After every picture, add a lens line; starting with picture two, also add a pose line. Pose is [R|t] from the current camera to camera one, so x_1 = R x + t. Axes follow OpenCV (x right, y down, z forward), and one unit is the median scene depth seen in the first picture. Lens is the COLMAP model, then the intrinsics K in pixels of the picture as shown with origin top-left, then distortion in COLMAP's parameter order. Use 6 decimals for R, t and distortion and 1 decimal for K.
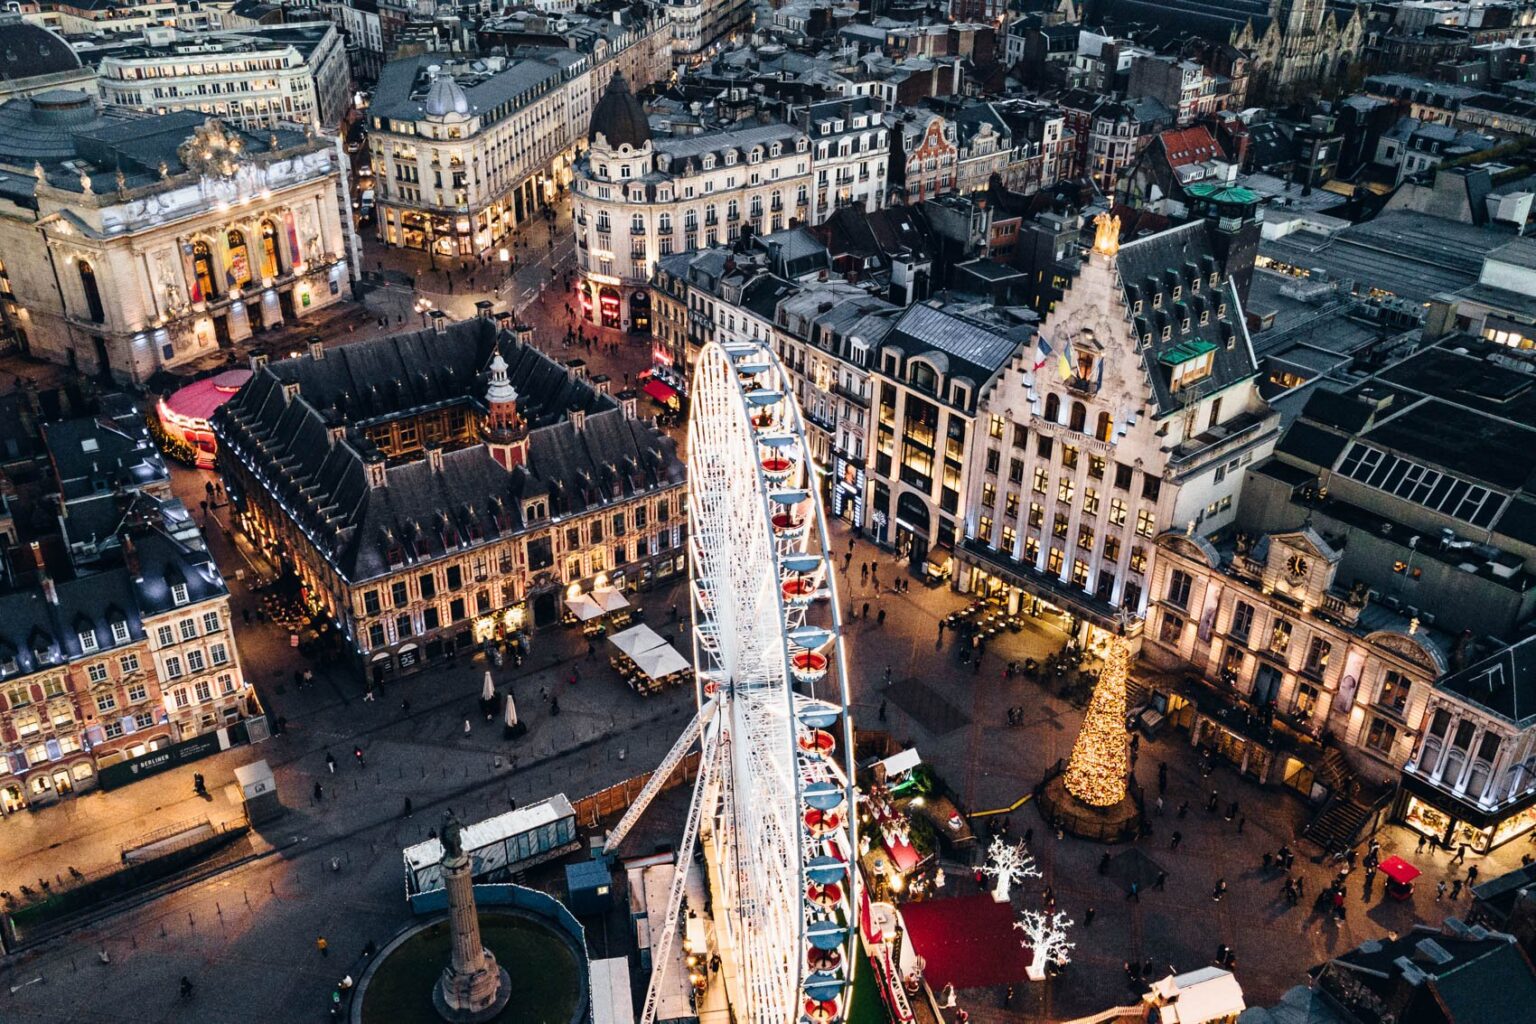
lens RADIAL K [[1294.0, 0, 767.5], [0, 1294.0, 515.8], [0, 0, 1]] dist [0.007853, 0.034661]
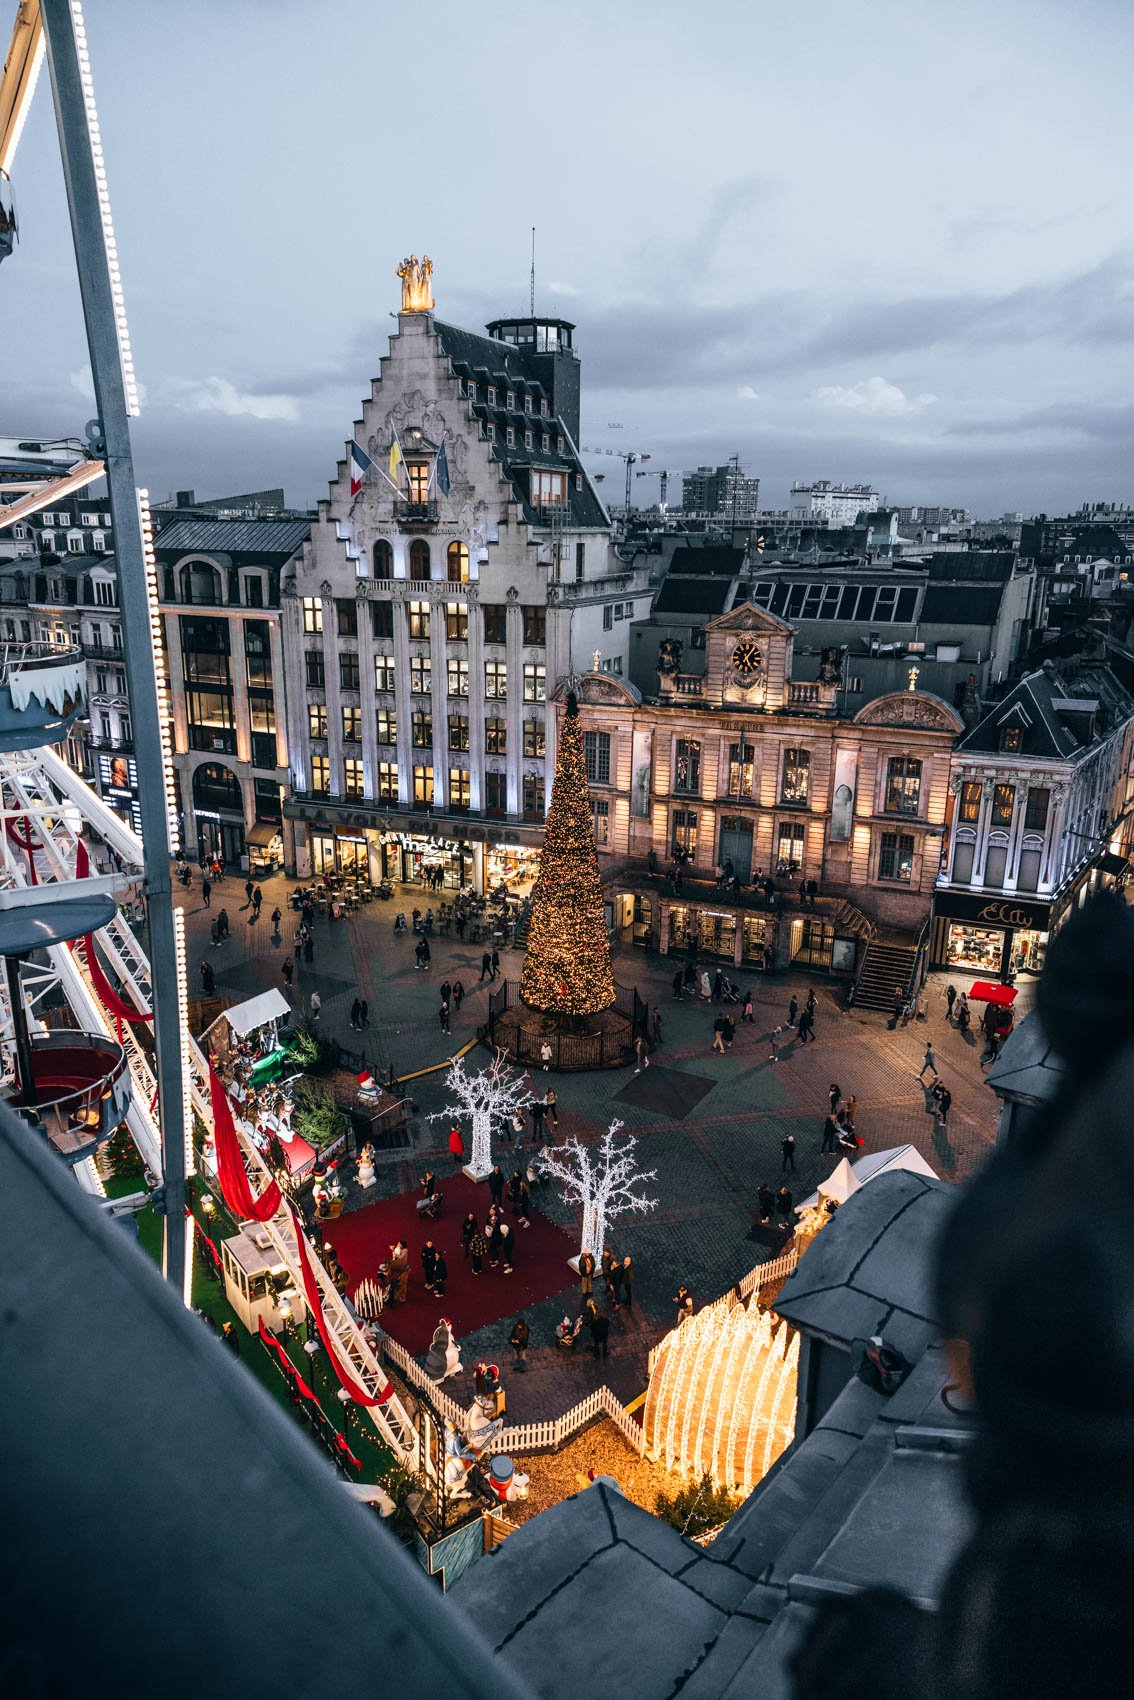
lens RADIAL K [[1109.8, 0, 558.8], [0, 1109.8, 845.9], [0, 0, 1]] dist [0.006155, 0.002899]
pose [[0.900503, -0.127365, 0.415779, 0.025978], [0.215240, 0.961351, -0.171683, 0.204174], [-0.377843, 0.244093, 0.893114, 0.436731]]
